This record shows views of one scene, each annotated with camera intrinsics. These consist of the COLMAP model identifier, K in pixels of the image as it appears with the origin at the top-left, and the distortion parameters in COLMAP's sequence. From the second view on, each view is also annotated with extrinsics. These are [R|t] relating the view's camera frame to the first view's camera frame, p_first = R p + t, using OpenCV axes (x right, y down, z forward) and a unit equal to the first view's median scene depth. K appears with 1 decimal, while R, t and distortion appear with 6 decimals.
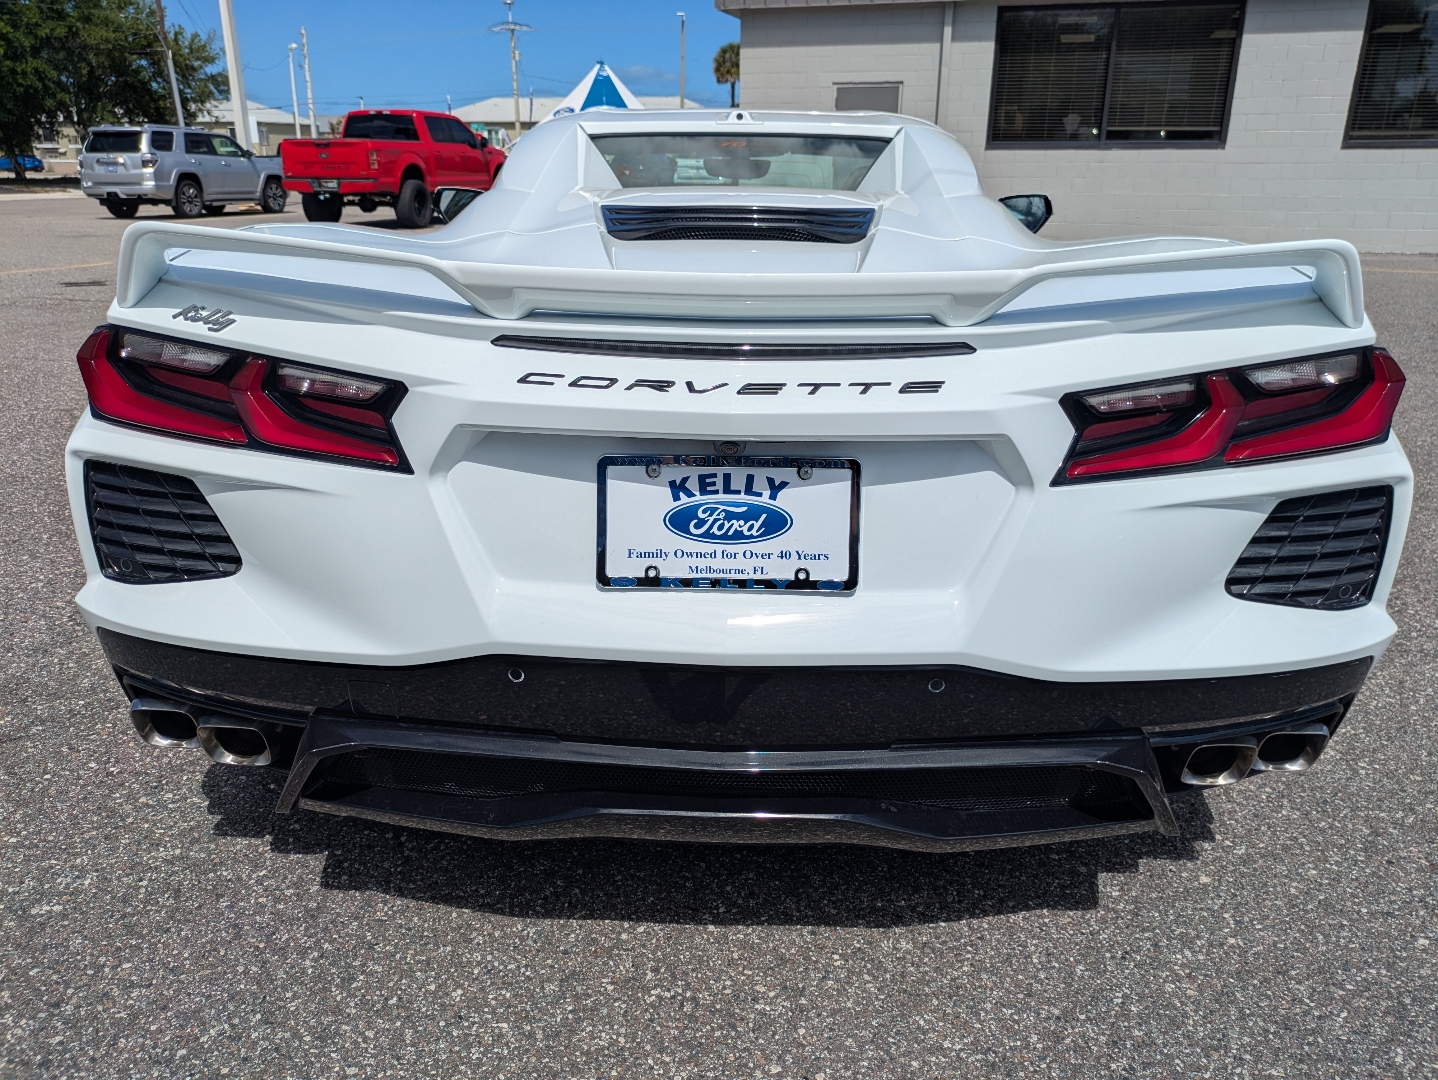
lens RADIAL K [[1081.8, 0, 700.4], [0, 1081.8, 521.9], [0, 0, 1]] dist [0.006453, 0.002486]
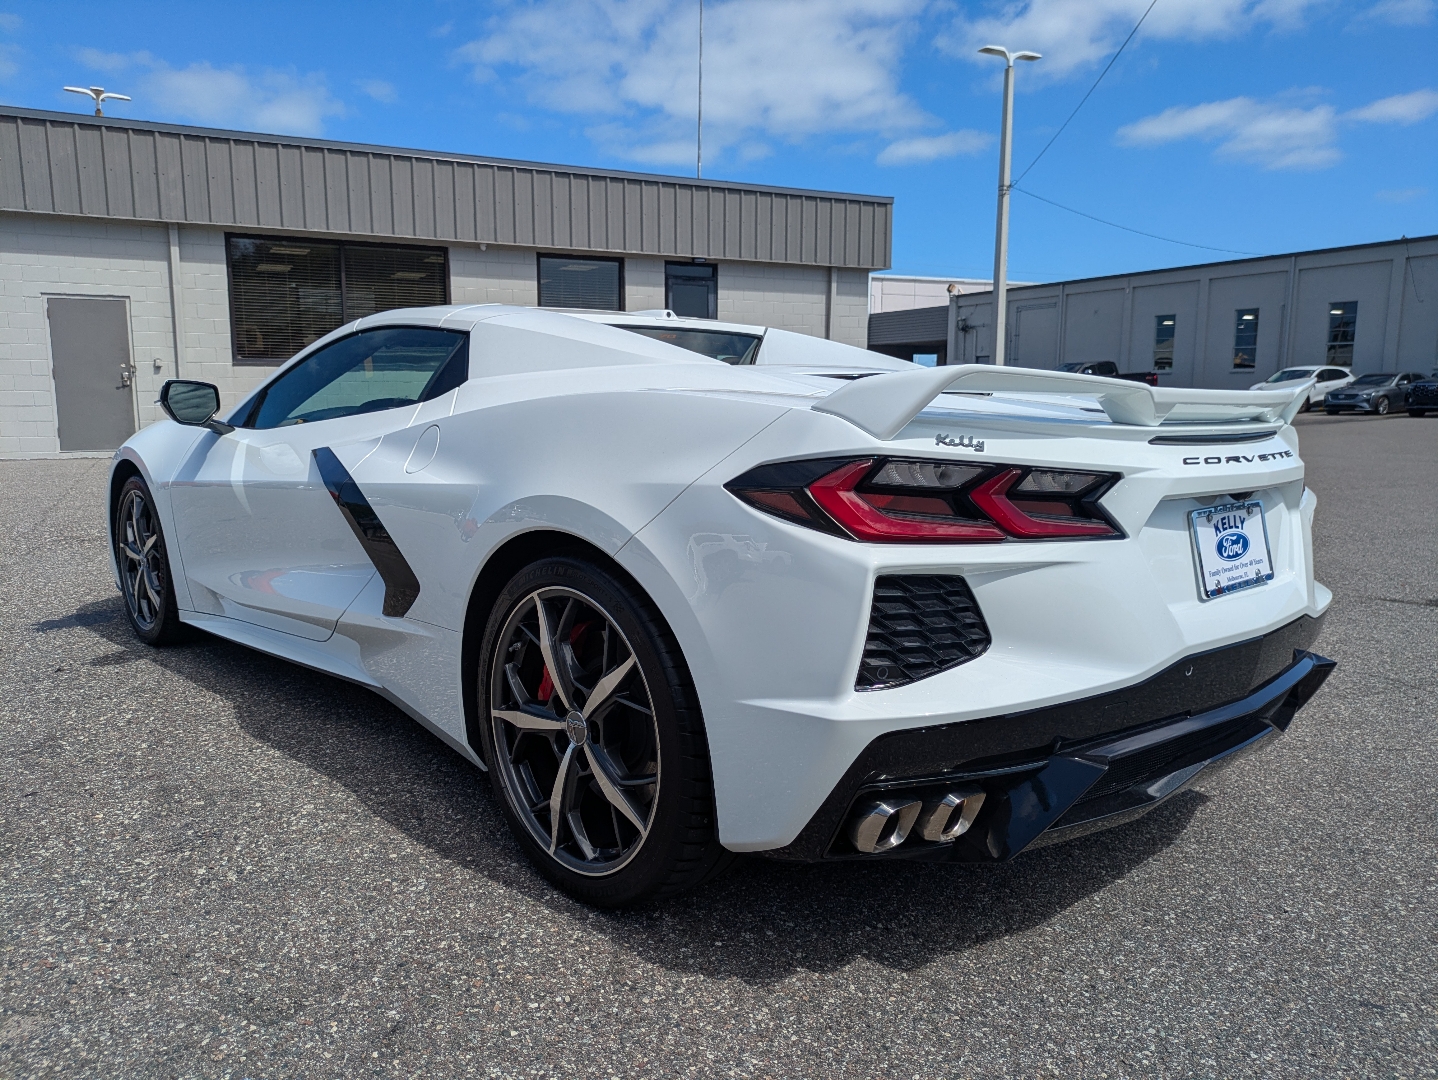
lens RADIAL K [[1071.6, 0, 700.6], [0, 1071.6, 544.1], [0, 0, 1]] dist [0.058724, -0.063672]
pose [[0.720450, -0.101366, 0.686059, -1.330391], [0.219609, 0.971697, -0.087047, -0.029871], [-0.657817, 0.213378, 0.722320, 0.300975]]
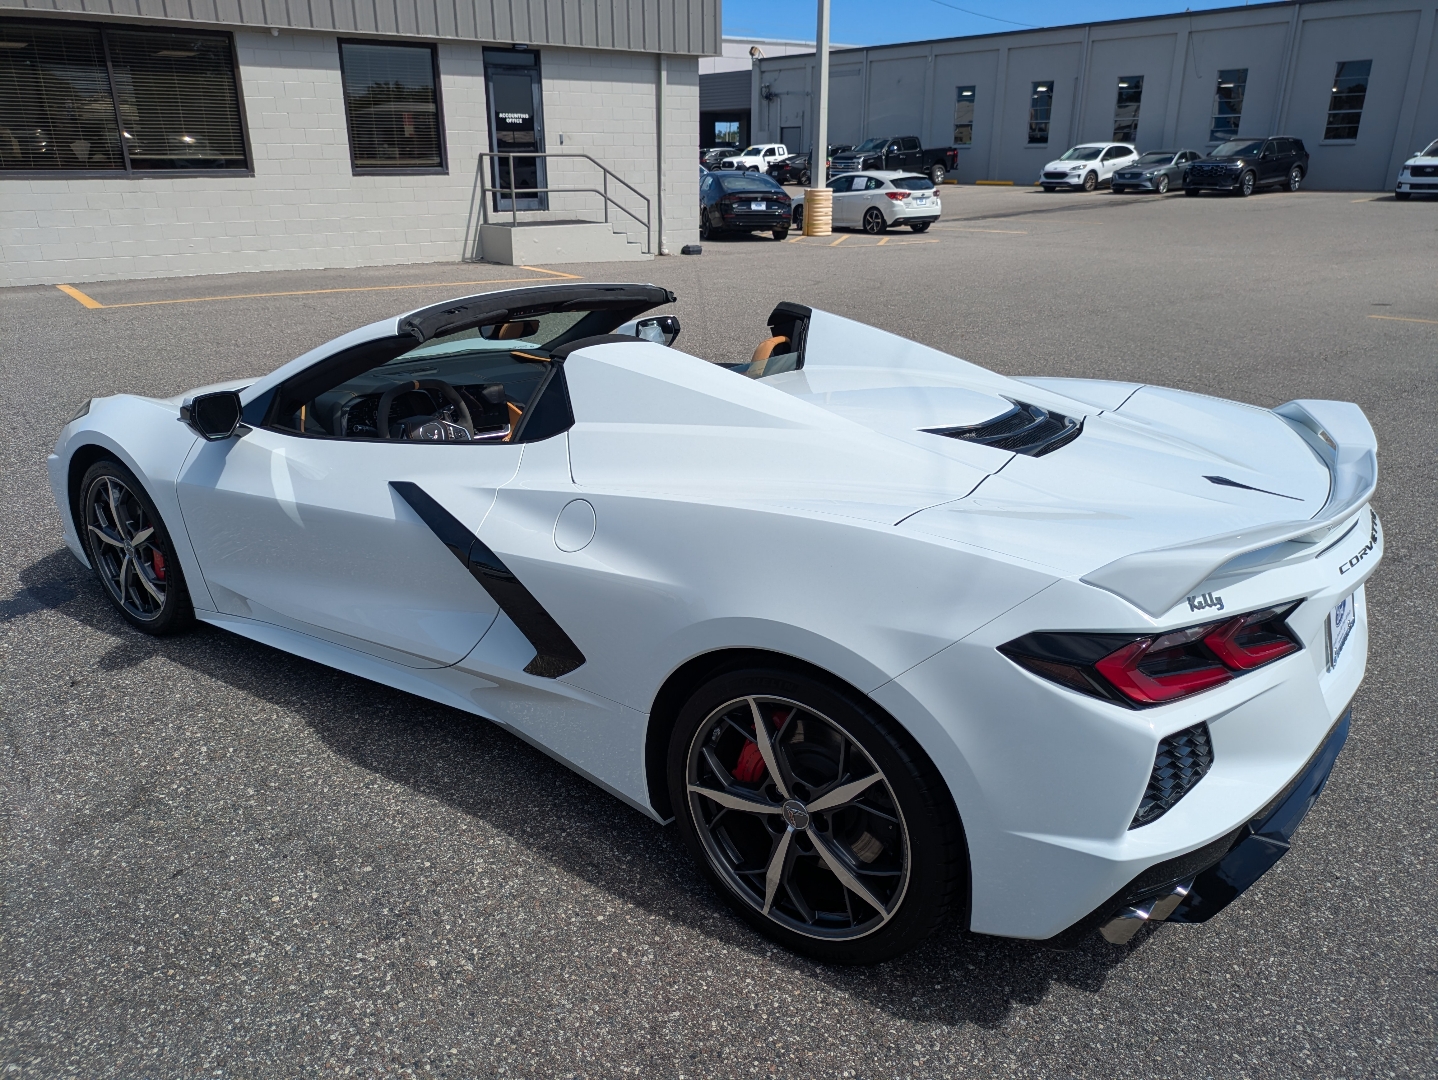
lens RADIAL K [[1071.6, 0, 700.6], [0, 1071.6, 544.1], [0, 0, 1]] dist [0.058724, -0.063672]
pose [[0.574951, -0.287313, 0.766083, -1.639861], [0.264513, 0.951308, 0.158261, -0.570054], [-0.774251, 0.111647, 0.622953, 0.555785]]
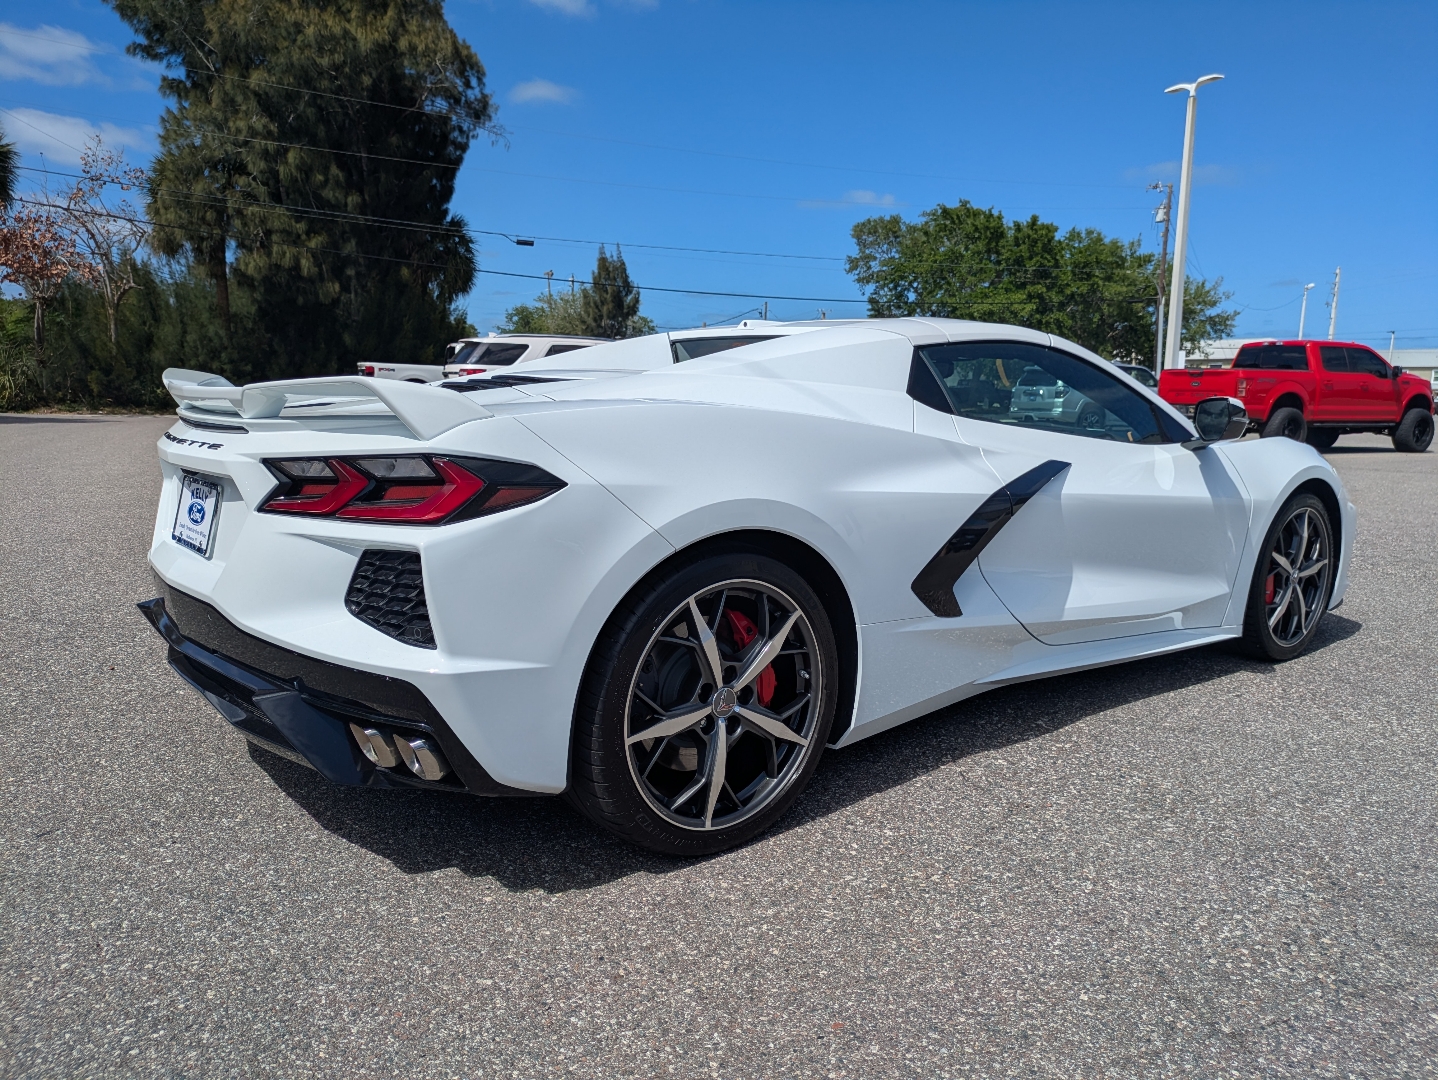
lens RADIAL K [[1071.6, 0, 700.6], [0, 1071.6, 544.1], [0, 0, 1]] dist [0.058724, -0.063672]
pose [[0.634175, 0.108707, -0.765509, 1.688624], [-0.249337, 0.965927, -0.069392, -0.031502], [0.731883, 0.234877, 0.639672, 0.352187]]
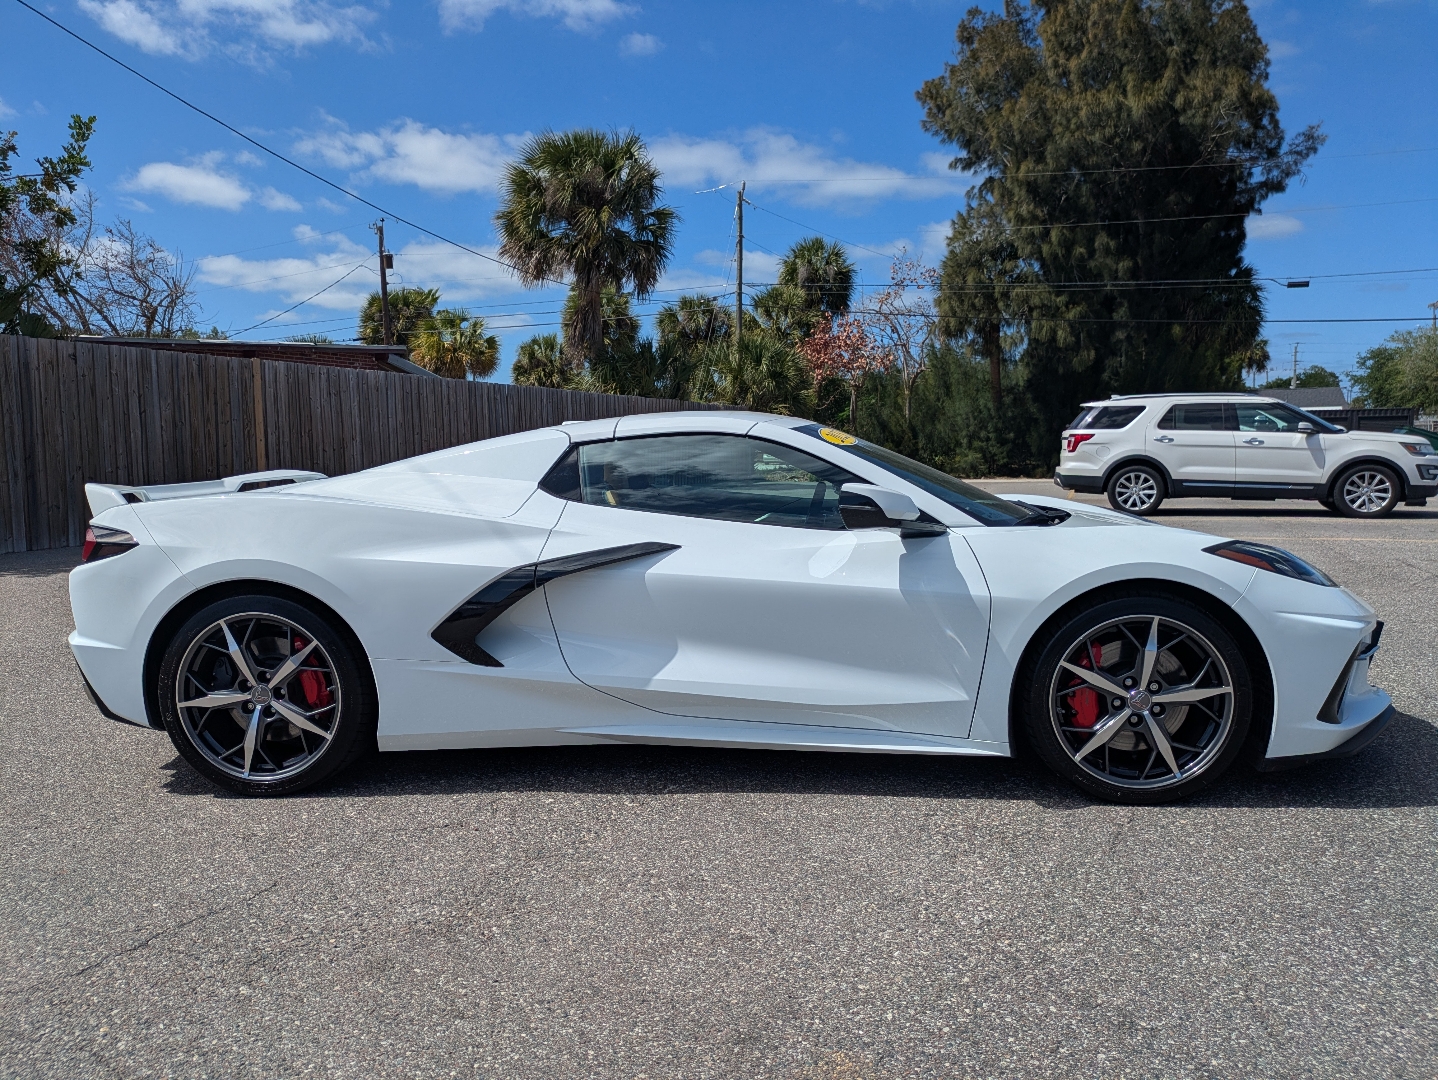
lens RADIAL K [[1071.6, 0, 700.6], [0, 1071.6, 544.1], [0, 0, 1]] dist [0.058724, -0.063672]
pose [[-0.088994, 0.077690, -0.992998, 2.681930], [-0.298837, 0.948942, 0.101025, -0.707095], [0.950146, 0.305735, -0.061234, 2.237713]]
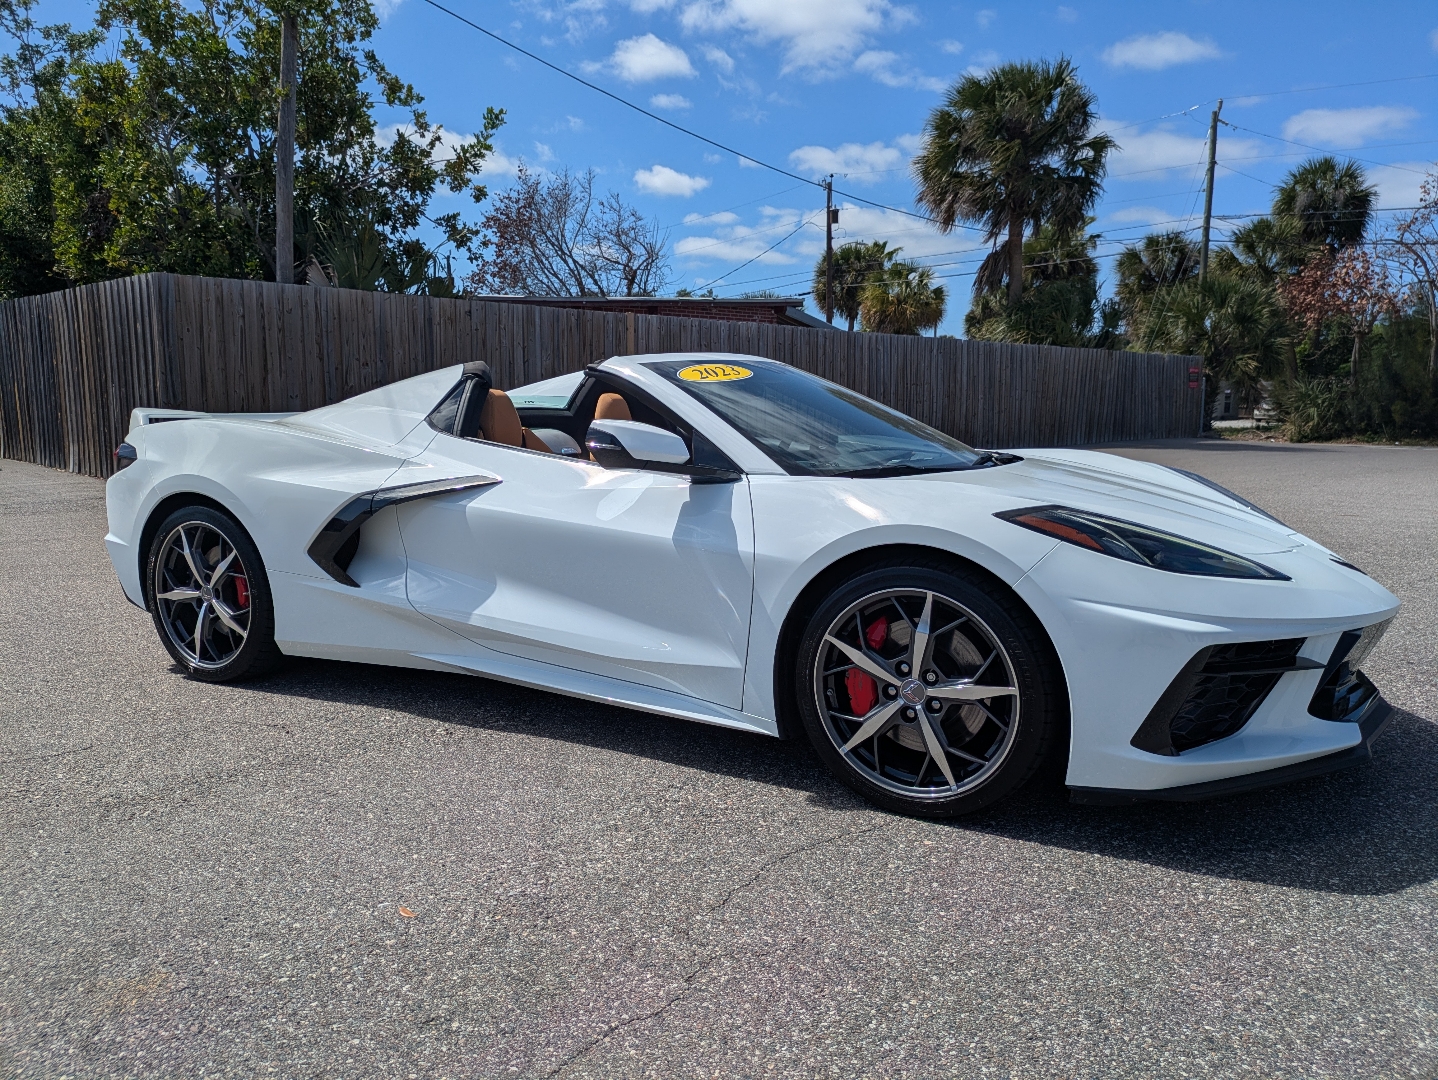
lens RADIAL K [[1071.6, 0, 700.6], [0, 1071.6, 544.1], [0, 0, 1]] dist [0.058724, -0.063672]
pose [[-0.497313, 0.097393, -0.862087, 2.204502], [-0.280517, 0.922252, 0.266012, -1.029685], [0.820969, 0.374121, -0.431327, 3.337207]]
